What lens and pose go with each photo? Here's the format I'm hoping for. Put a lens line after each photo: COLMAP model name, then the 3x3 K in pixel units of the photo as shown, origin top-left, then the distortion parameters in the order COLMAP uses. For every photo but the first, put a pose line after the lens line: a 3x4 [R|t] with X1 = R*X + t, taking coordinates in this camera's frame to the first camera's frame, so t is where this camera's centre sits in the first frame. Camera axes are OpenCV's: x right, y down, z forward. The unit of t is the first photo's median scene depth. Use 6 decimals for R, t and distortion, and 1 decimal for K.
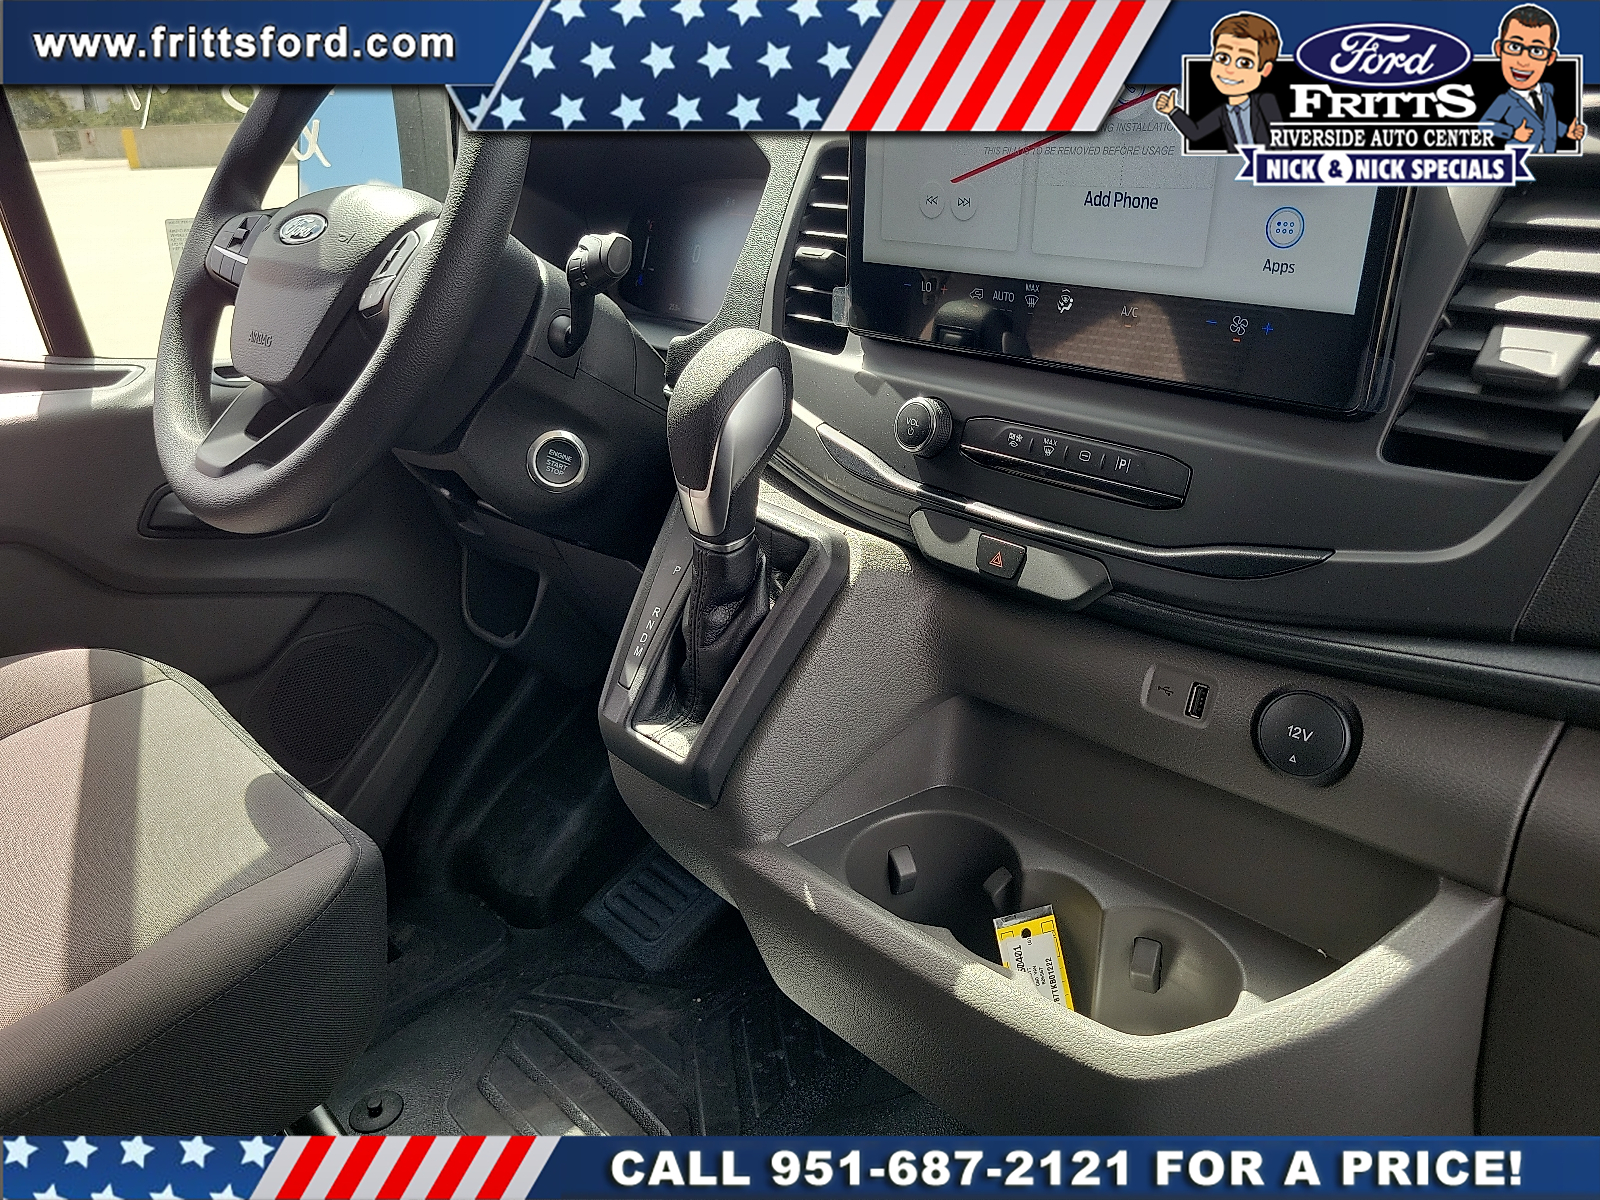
lens RADIAL K [[1241.8, 0, 800.0], [0, 1241.8, 600.0], [0, 0, 1]] dist [0.030062, -0.007646]
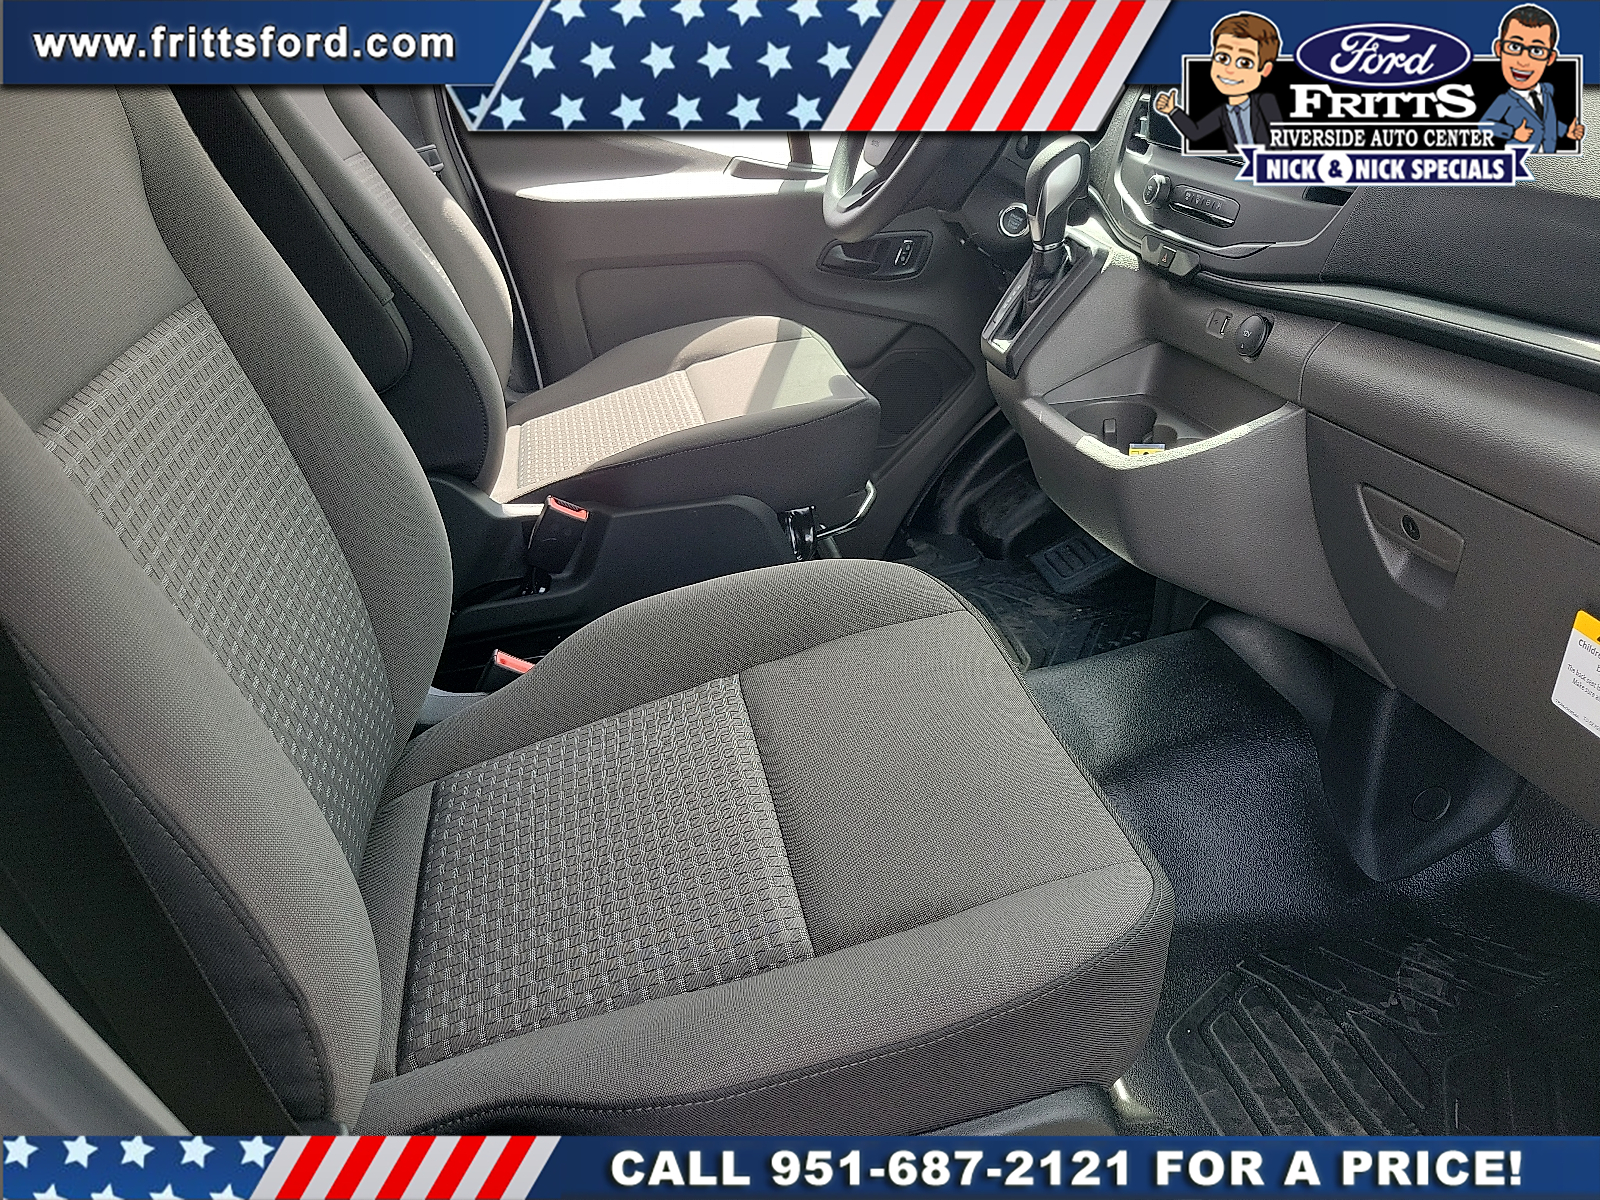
lens RADIAL K [[1241.8, 0, 800.0], [0, 1241.8, 600.0], [0, 0, 1]] dist [0.030062, -0.007646]
pose [[0.850583, 0.208912, -0.482560, 0.655452], [-0.164503, 0.977347, 0.133156, 0.293350], [0.499447, -0.033877, 0.865682, -0.901109]]
